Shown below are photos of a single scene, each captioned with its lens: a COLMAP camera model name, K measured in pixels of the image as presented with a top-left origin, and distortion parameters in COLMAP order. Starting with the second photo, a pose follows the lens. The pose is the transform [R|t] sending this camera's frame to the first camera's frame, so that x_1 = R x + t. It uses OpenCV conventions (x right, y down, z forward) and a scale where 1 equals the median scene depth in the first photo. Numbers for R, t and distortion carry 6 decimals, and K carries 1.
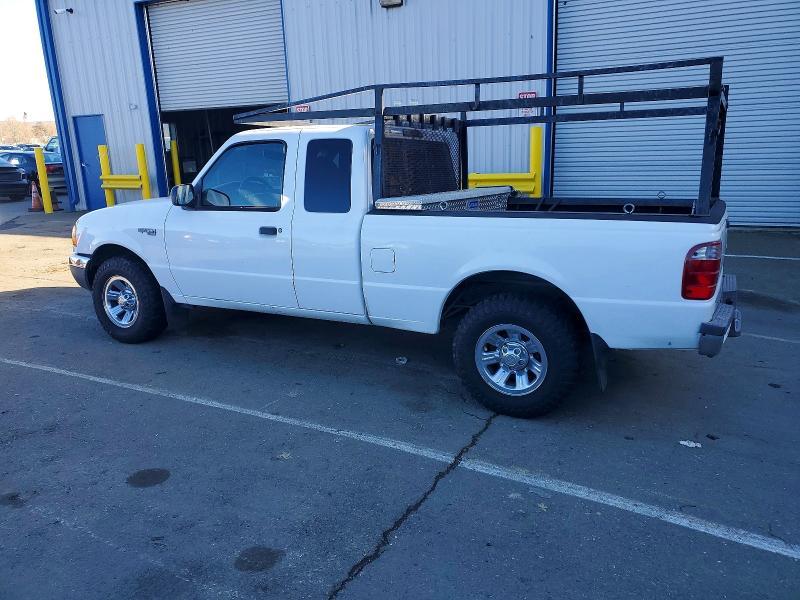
lens RADIAL K [[627.8, 0, 400.0], [0, 627.8, 300.0], [0, 0, 1]] dist [-0.008105, 0.072659]
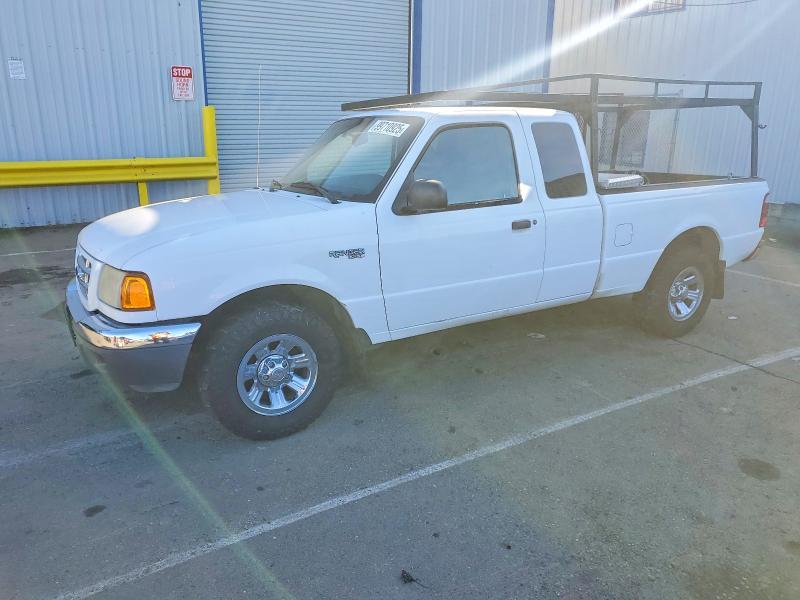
lens RADIAL K [[591.0, 0, 400.0], [0, 591.0, 300.0], [0, 0, 1]] dist [0.168728, -0.183437]
pose [[0.518566, -0.187156, 0.834303, -1.081996], [0.220691, 0.971985, 0.080869, -0.116749], [-0.826066, 0.142187, 0.545342, 0.714930]]
